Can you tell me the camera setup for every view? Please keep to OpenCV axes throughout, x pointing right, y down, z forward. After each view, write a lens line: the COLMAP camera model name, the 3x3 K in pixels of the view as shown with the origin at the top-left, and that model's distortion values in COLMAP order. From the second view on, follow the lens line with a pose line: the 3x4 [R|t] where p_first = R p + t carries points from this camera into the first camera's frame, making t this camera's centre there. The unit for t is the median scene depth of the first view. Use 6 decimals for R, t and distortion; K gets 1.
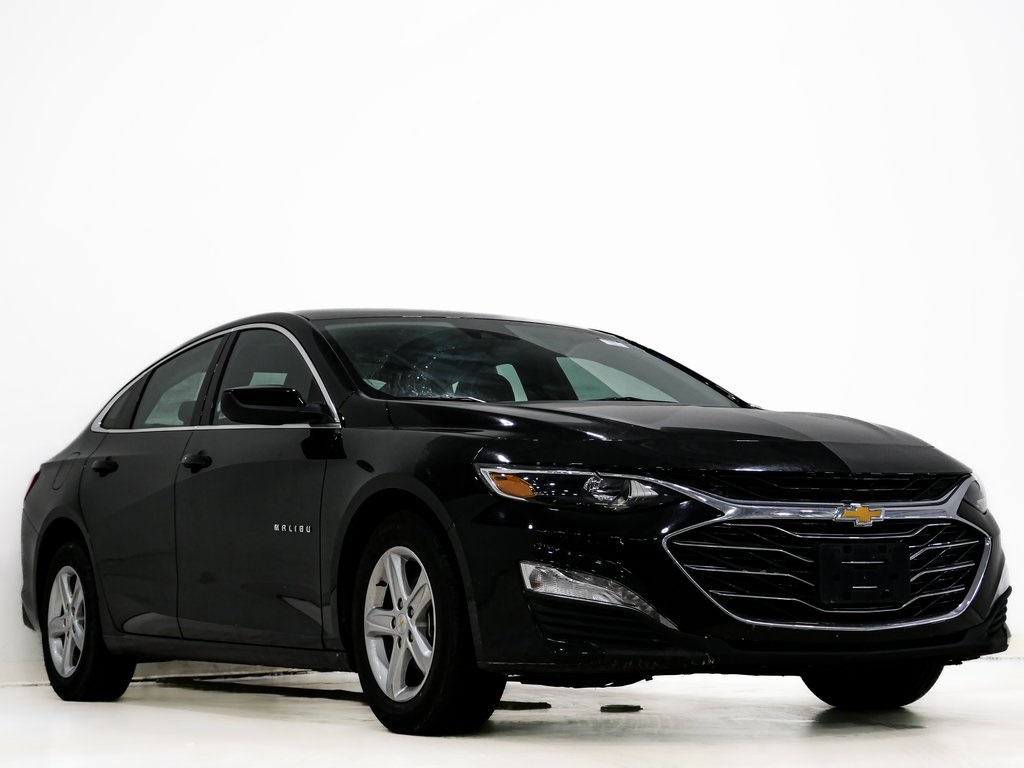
lens RADIAL K [[2122.8, 0, 511.7], [0, 2122.8, 384.9], [0, 0, 1]] dist [-0.054900, 0.000000]
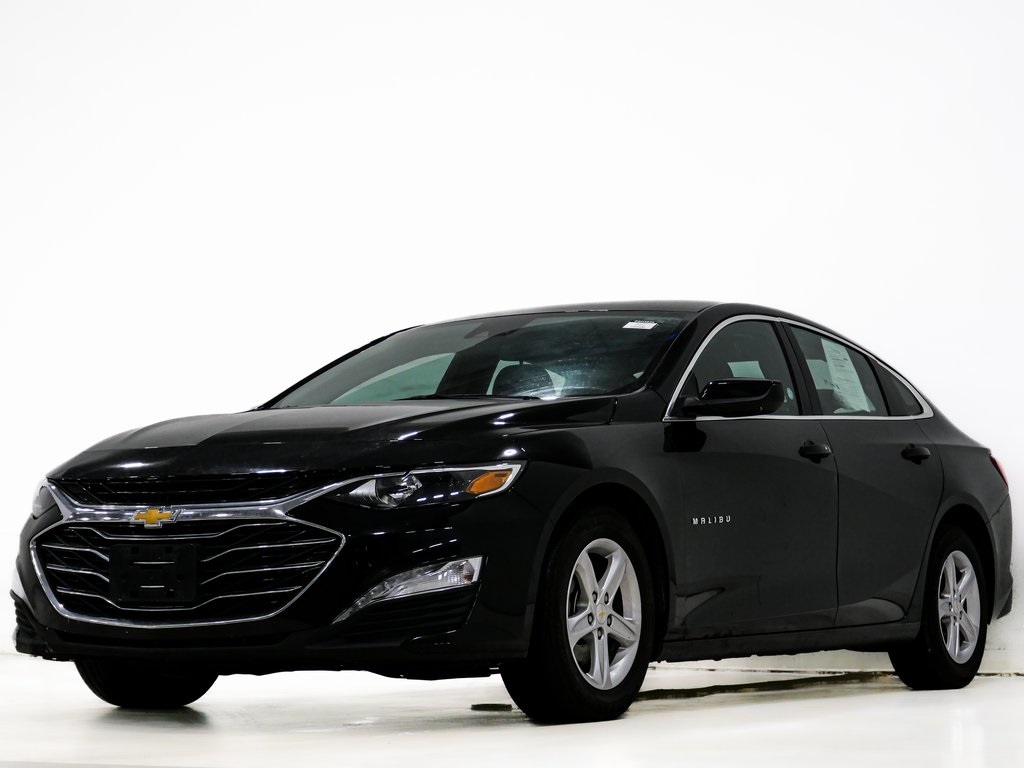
lens RADIAL K [[2295.4, 0, 513.1], [0, 2295.4, 383.1], [0, 0, 1]] dist [-0.047325, 0.000000]
pose [[0.515493, -0.059210, -0.854846, 1.215115], [0.072428, 0.997051, -0.025384, 0.037186], [0.853827, -0.048829, 0.518261, 0.569483]]
